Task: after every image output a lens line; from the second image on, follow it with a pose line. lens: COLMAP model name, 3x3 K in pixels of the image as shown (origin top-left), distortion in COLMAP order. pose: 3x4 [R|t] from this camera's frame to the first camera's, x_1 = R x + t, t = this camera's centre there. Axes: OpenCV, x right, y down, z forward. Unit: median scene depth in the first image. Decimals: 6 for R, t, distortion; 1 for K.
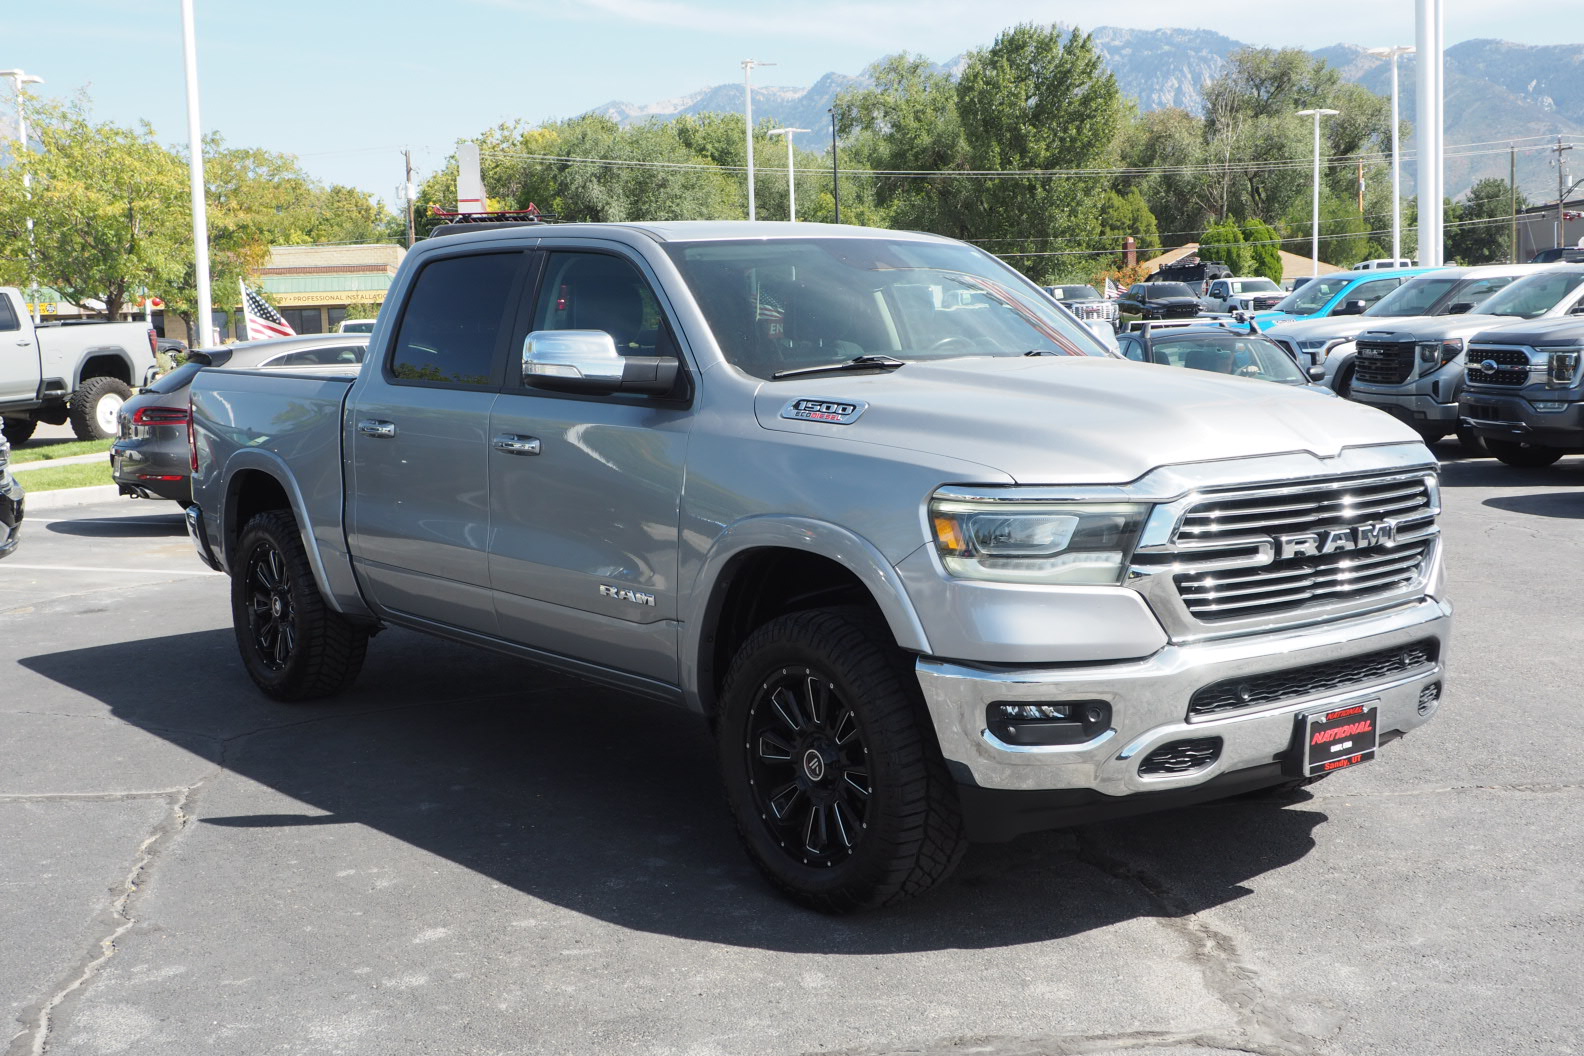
lens RADIAL K [[1853.2, 0, 792.0], [0, 1853.2, 528.0], [0, 0, 1]] dist [-0.002180, 0.003410]
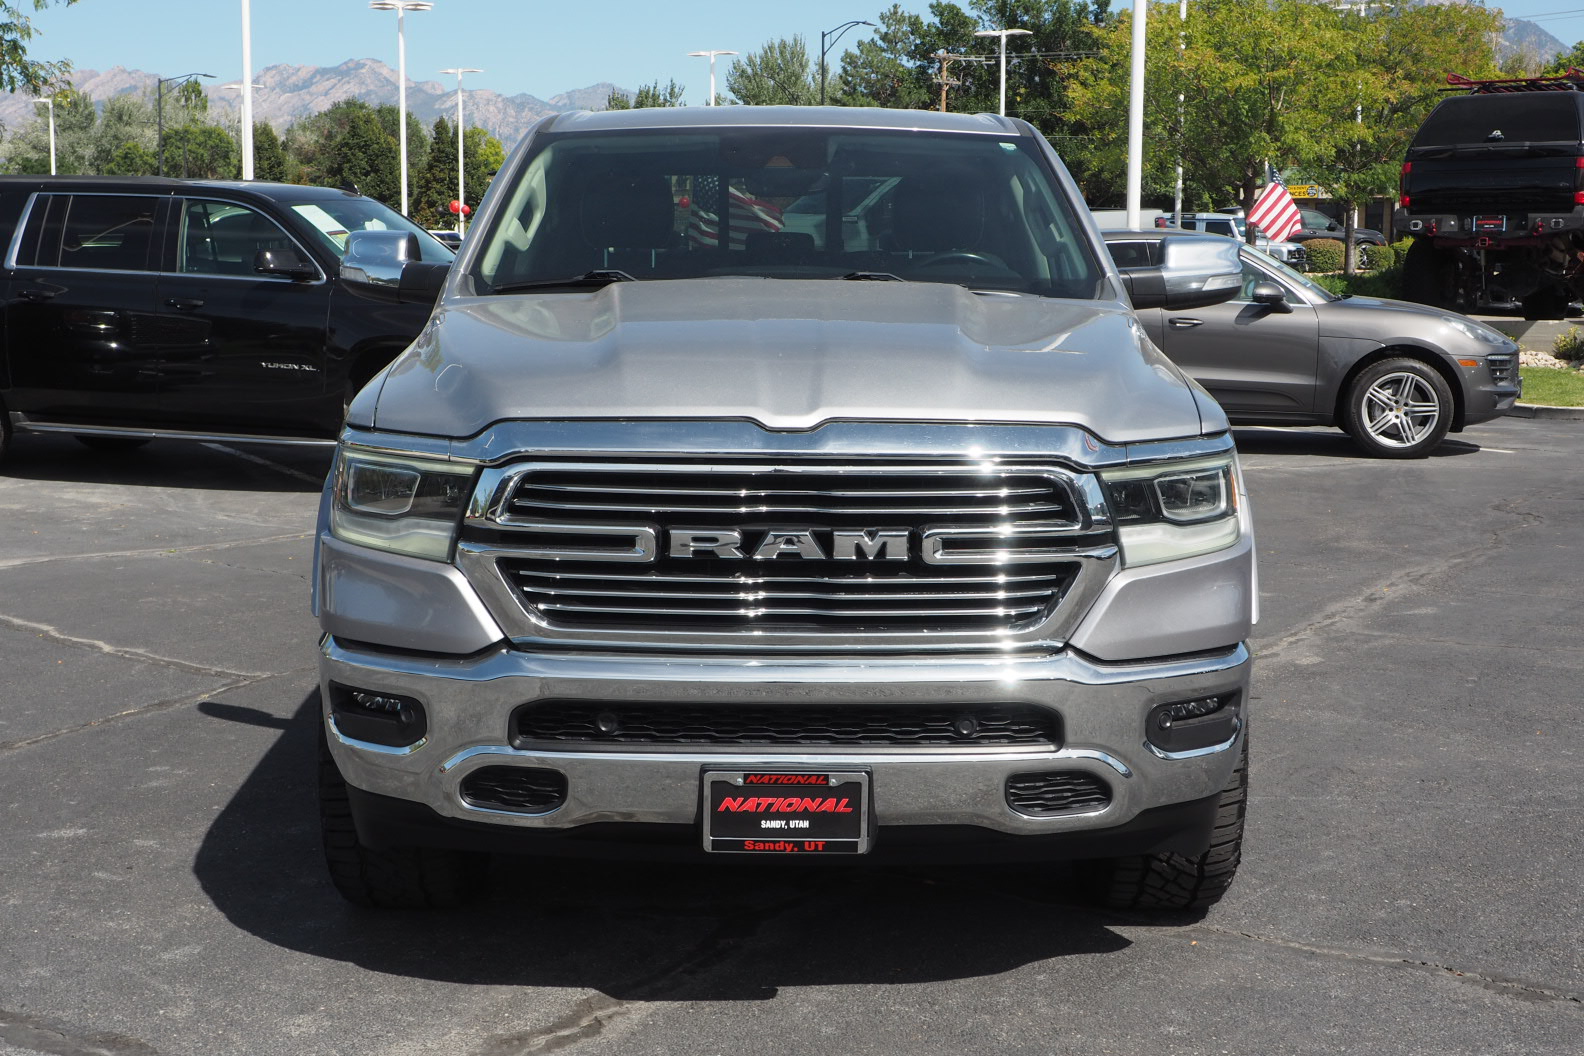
lens RADIAL K [[2201.6, 0, 792.0], [0, 2201.6, 528.0], [0, 0, 1]] dist [-0.003120, -0.015736]
pose [[0.789711, 0.110433, -0.603457, 0.819436], [-0.090964, 0.993870, 0.062839, -0.054708], [0.606697, 0.005268, 0.794915, 0.307086]]
